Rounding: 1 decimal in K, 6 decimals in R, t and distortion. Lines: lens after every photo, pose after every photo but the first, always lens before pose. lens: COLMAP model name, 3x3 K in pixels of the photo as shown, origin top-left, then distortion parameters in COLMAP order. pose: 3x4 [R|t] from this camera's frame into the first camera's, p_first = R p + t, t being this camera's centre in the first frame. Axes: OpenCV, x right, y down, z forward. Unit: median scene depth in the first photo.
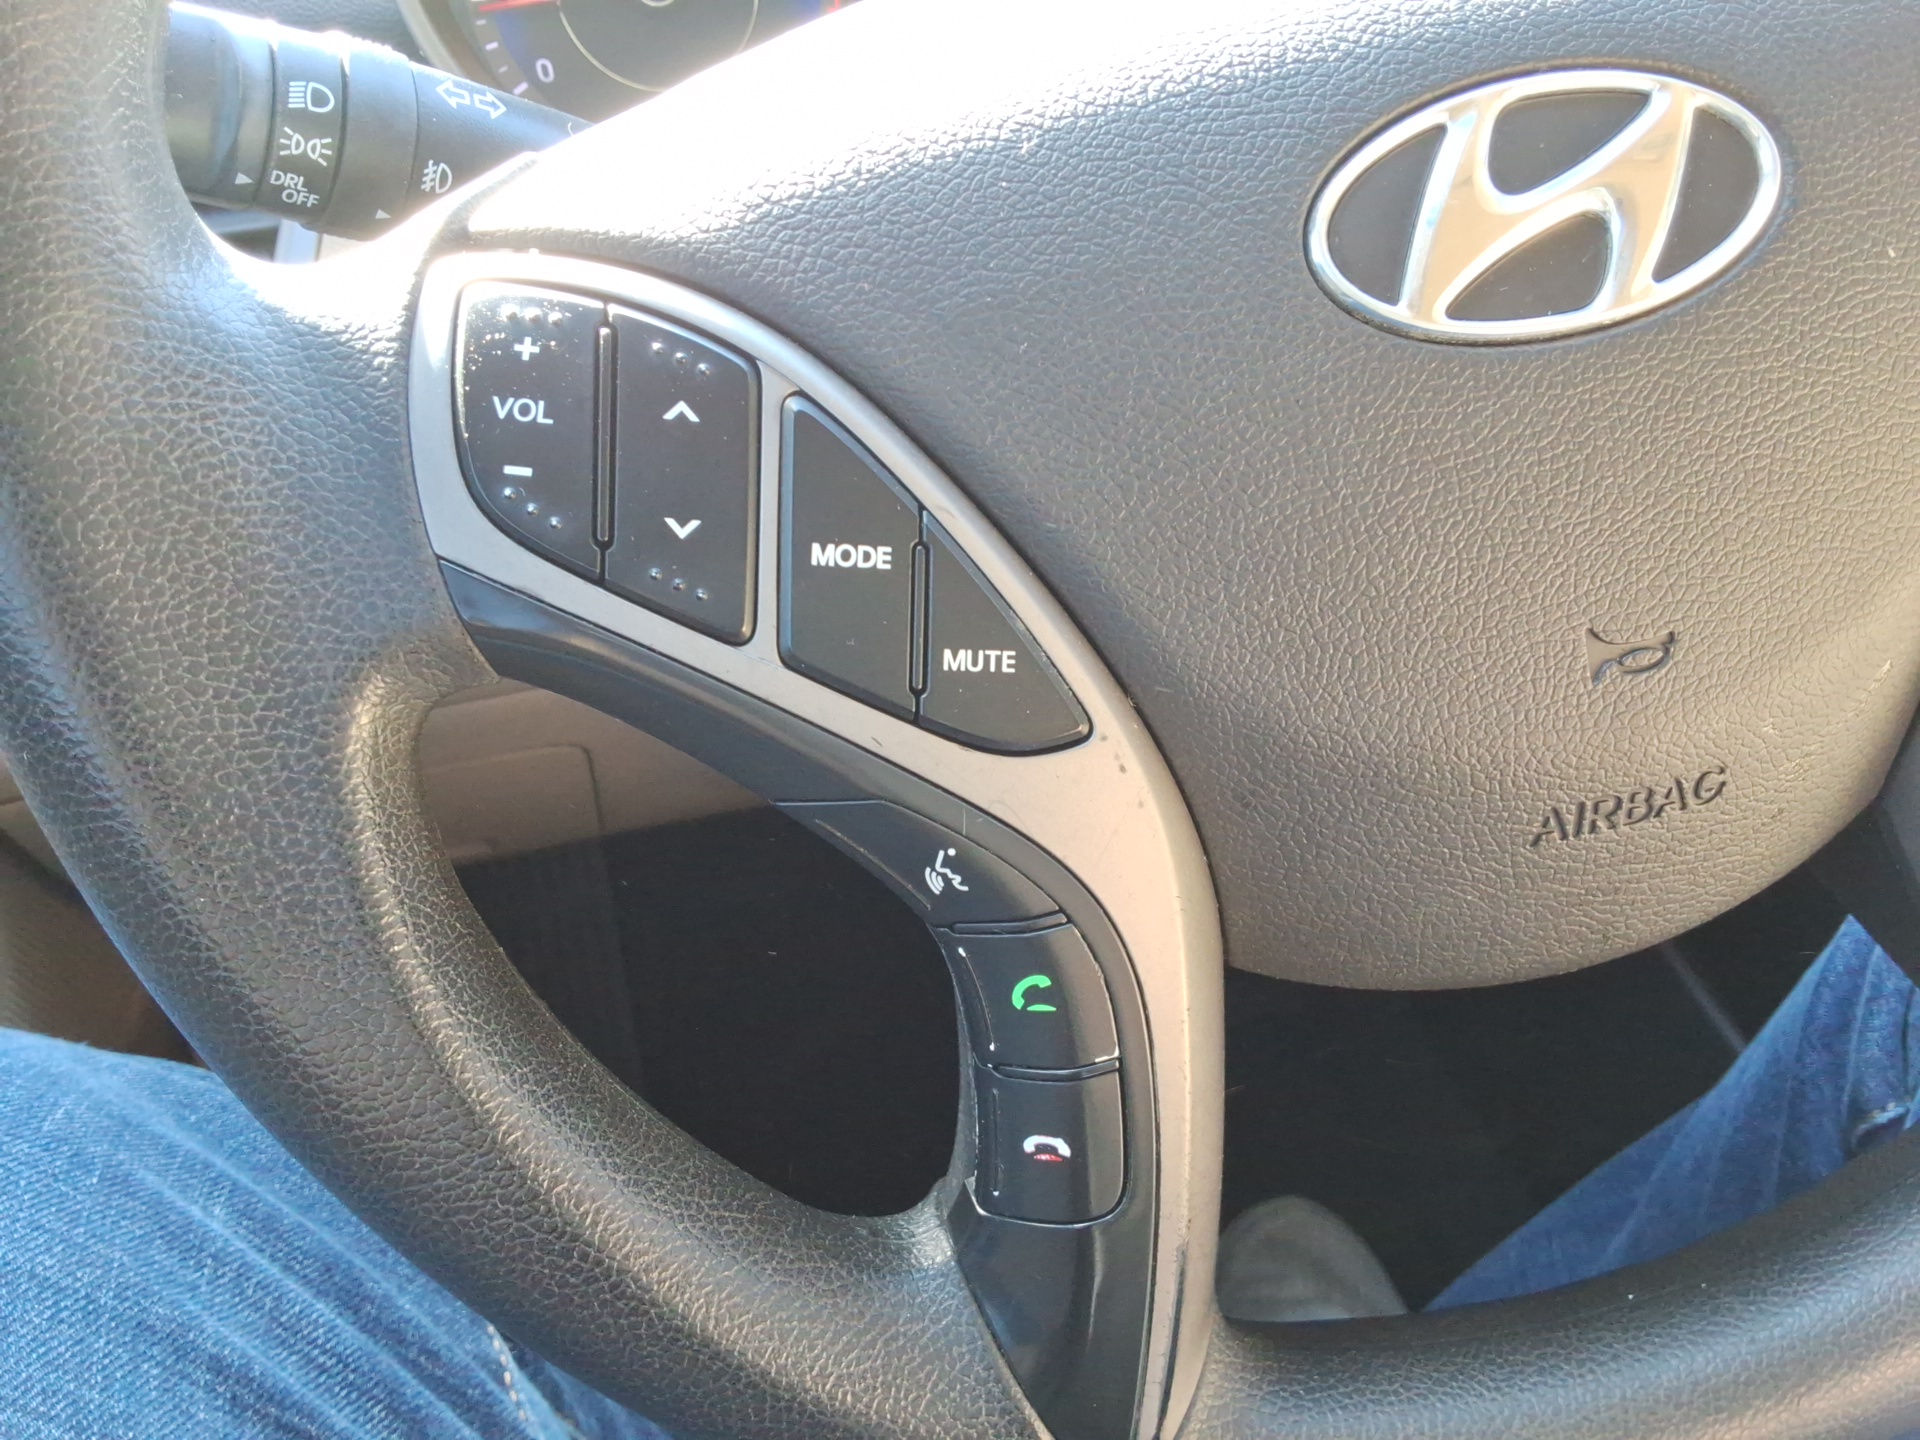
lens RADIAL K [[1575.8, 0, 960.0], [0, 1575.8, 720.0], [0, 0, 1]] dist [0.171014, -0.298155]
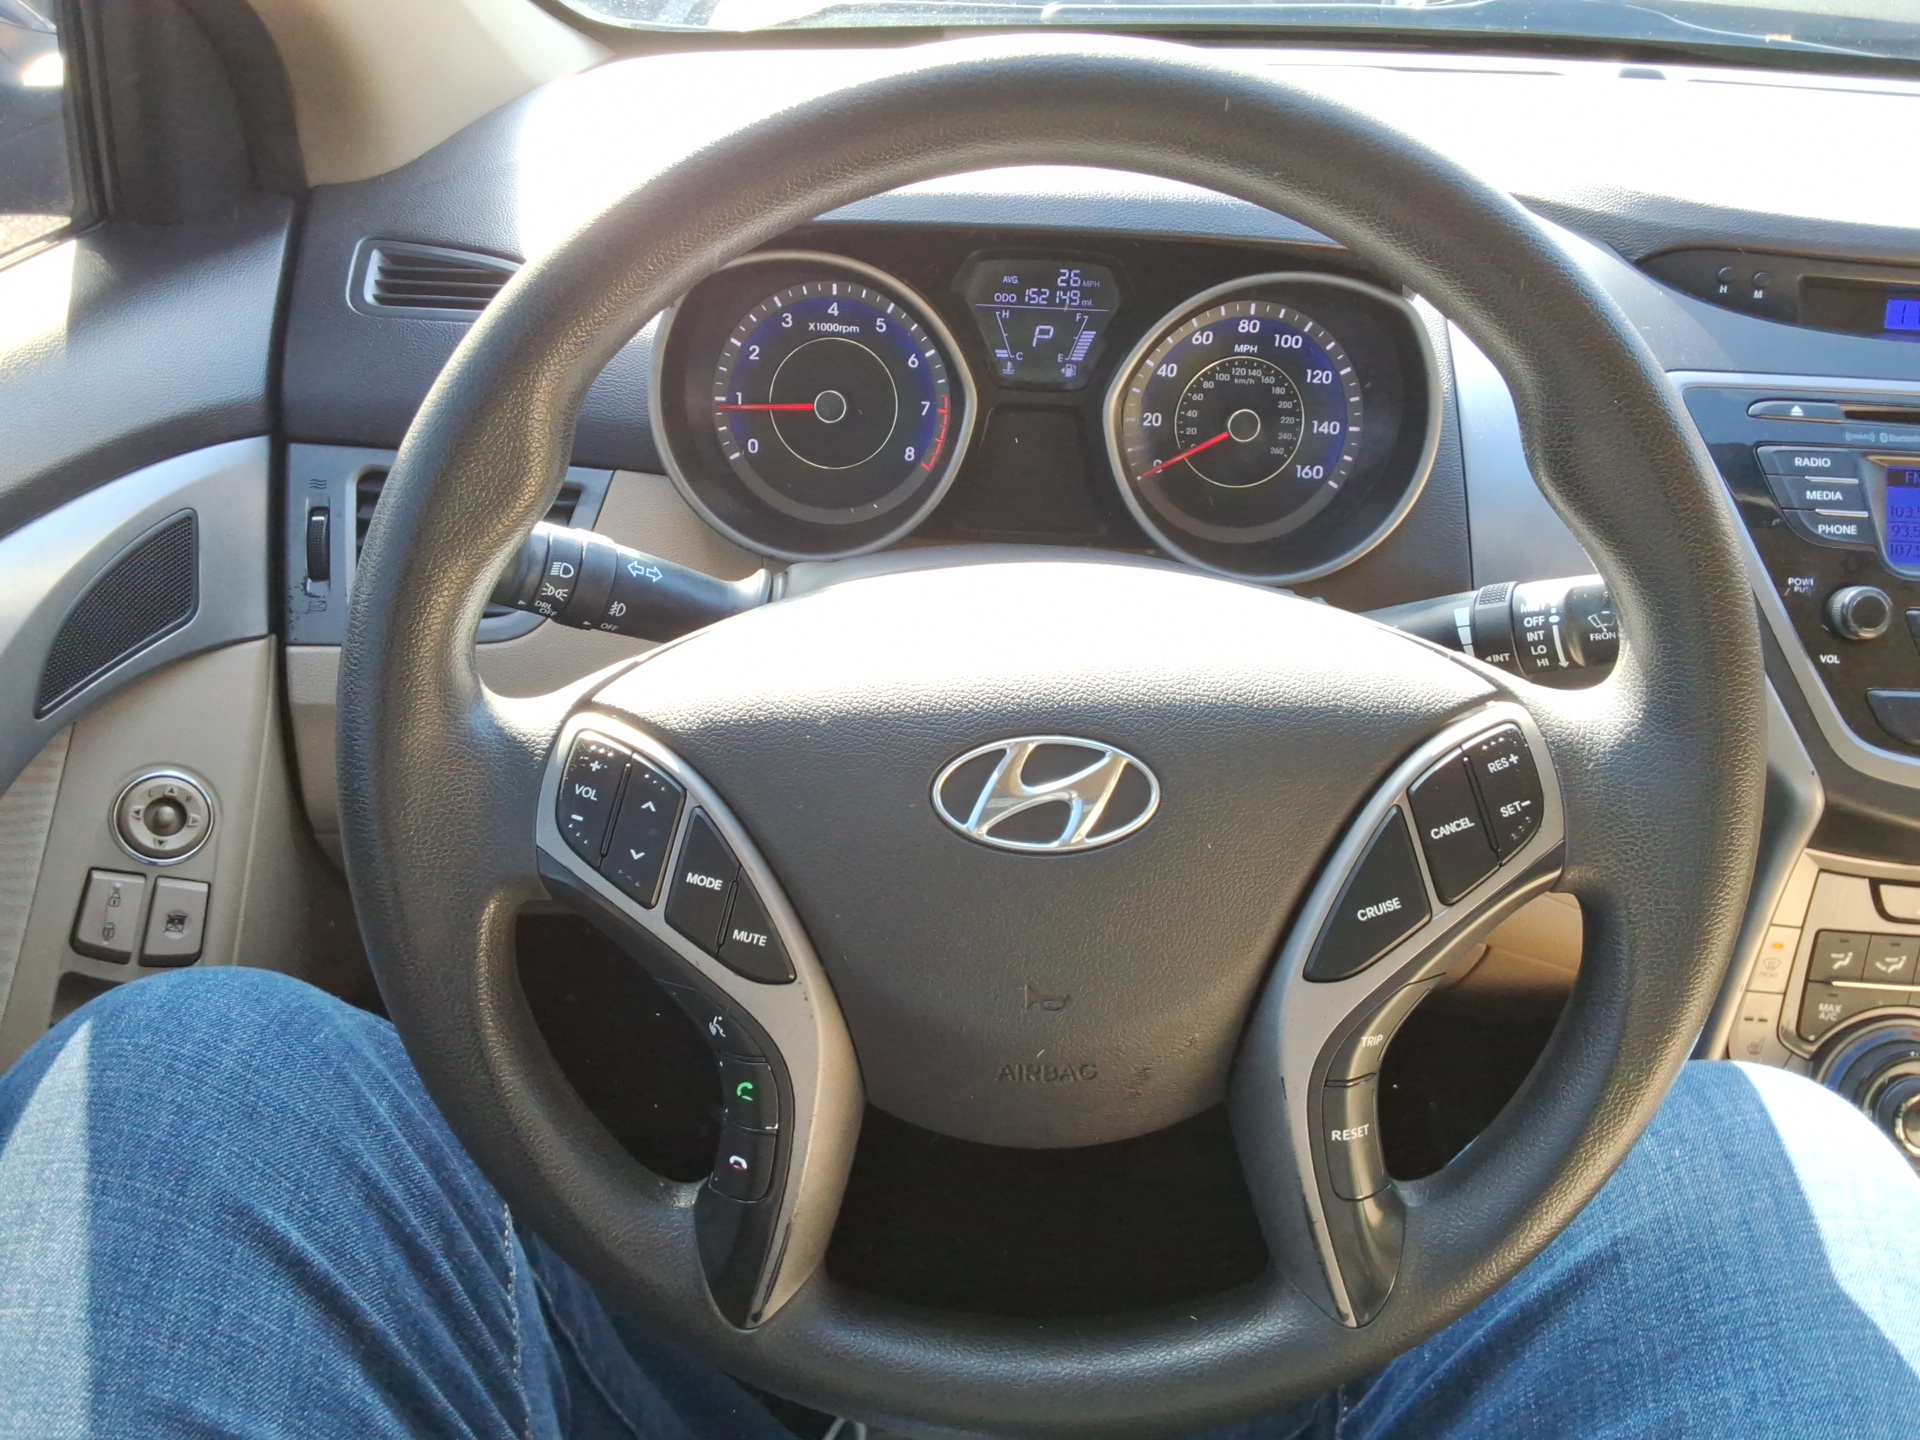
lens RADIAL K [[1544.8, 0, 962.4], [0, 1544.8, 702.8], [0, 0, 1]] dist [0.126111, -0.198264]
pose [[0.967191, 0.209626, -0.143522, 0.528217], [-0.219444, 0.974004, -0.056217, -0.291813], [0.128007, 0.085868, 0.988049, -1.131441]]
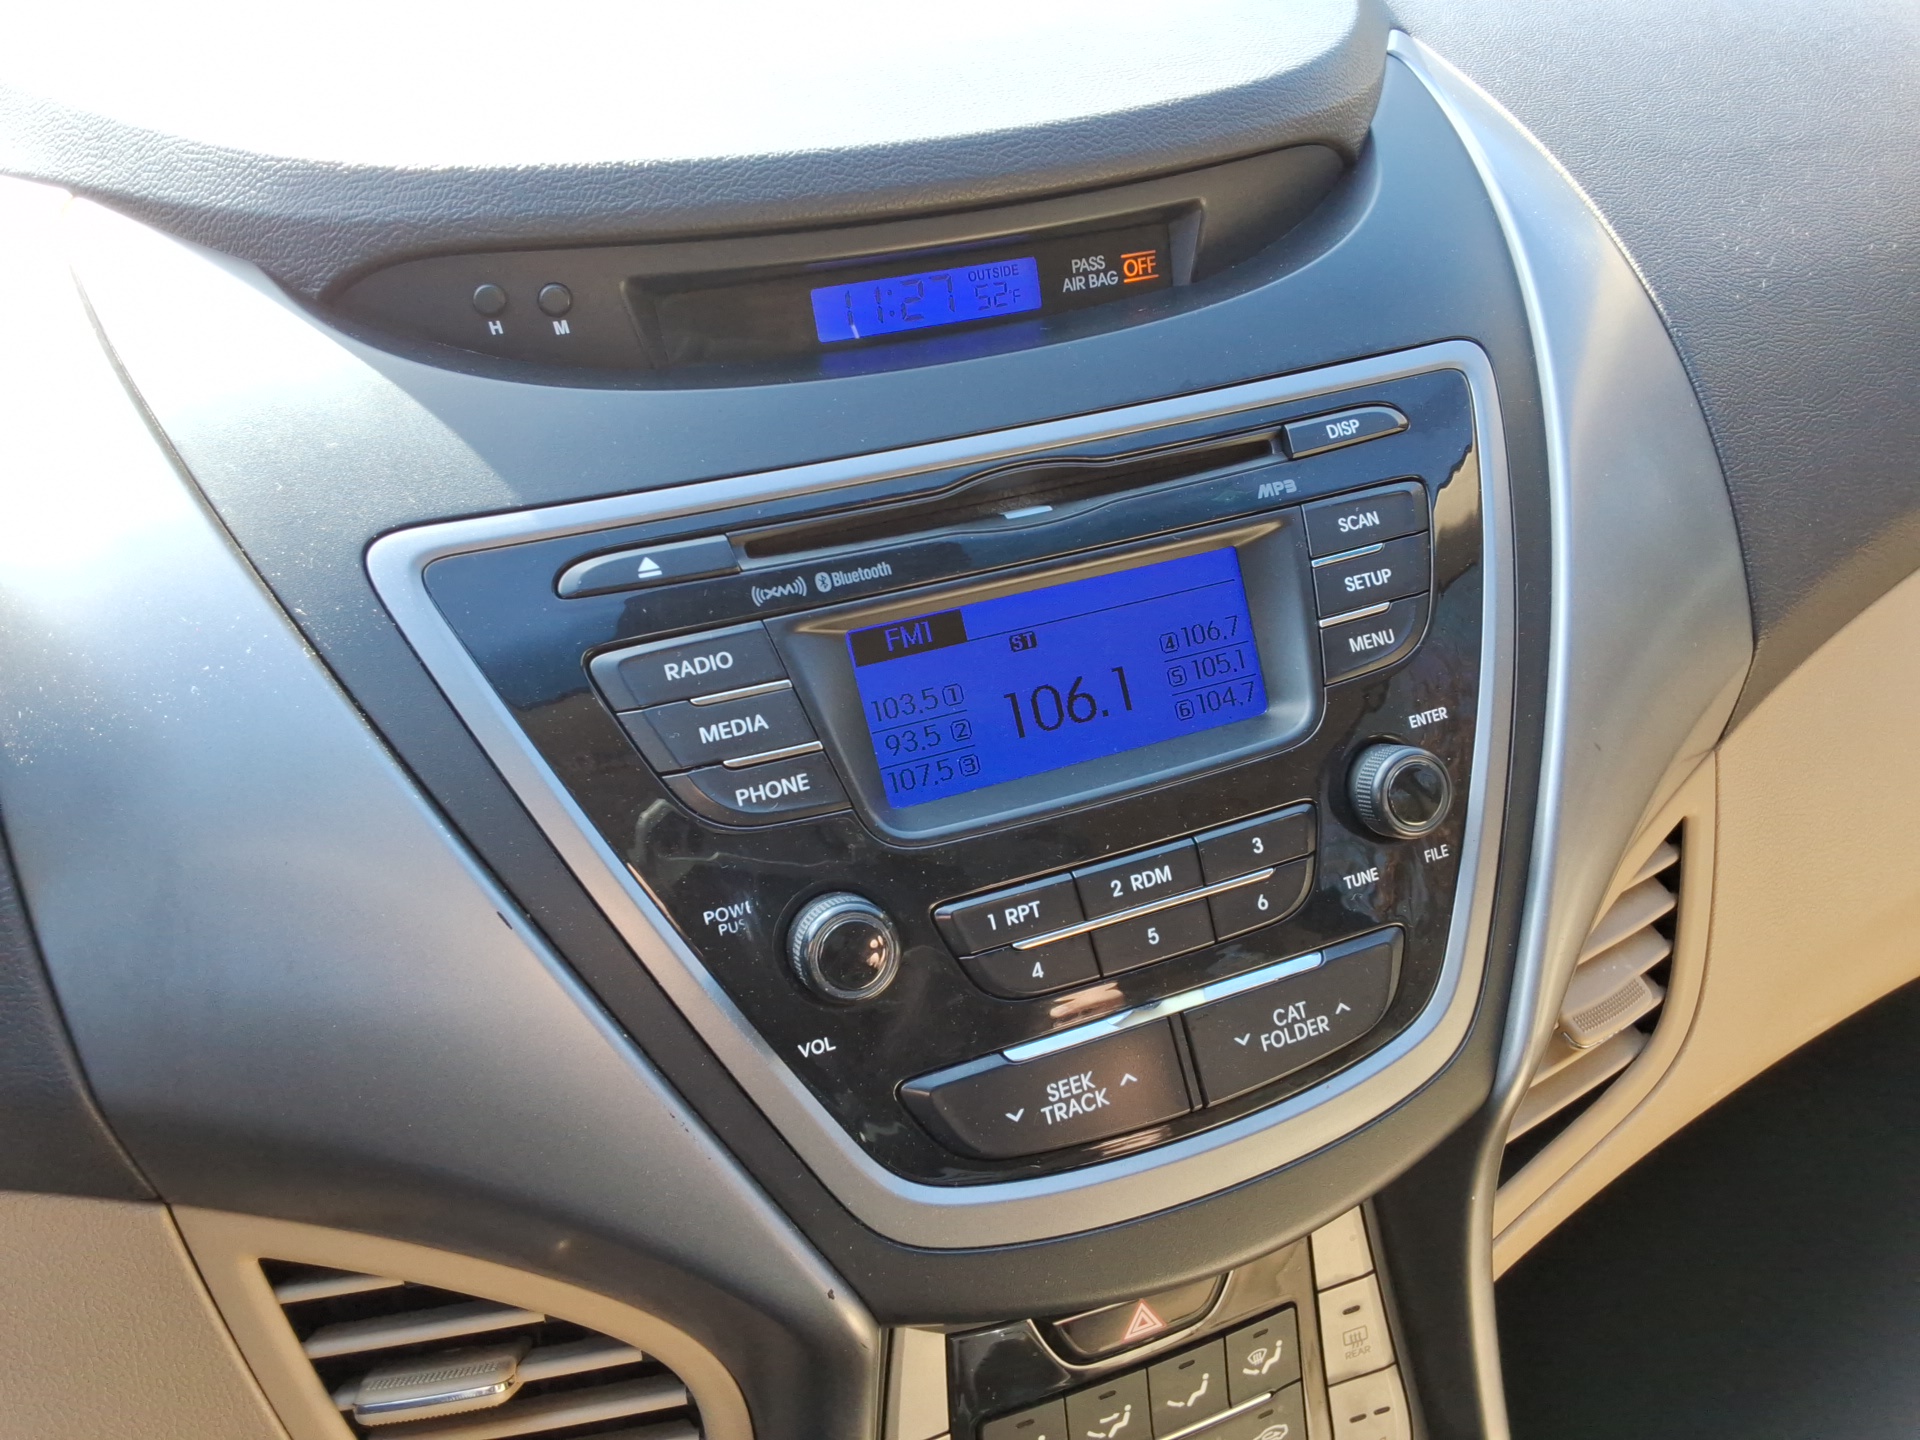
lens RADIAL K [[1548.7, 0, 969.4], [0, 1548.7, 700.5], [0, 0, 1]] dist [0.128249, -0.211745]
pose [[0.981085, -0.053137, 0.186140, 1.593293], [0.059582, 0.997796, -0.029196, -1.213893], [-0.184179, 0.039734, 0.982089, 0.576497]]
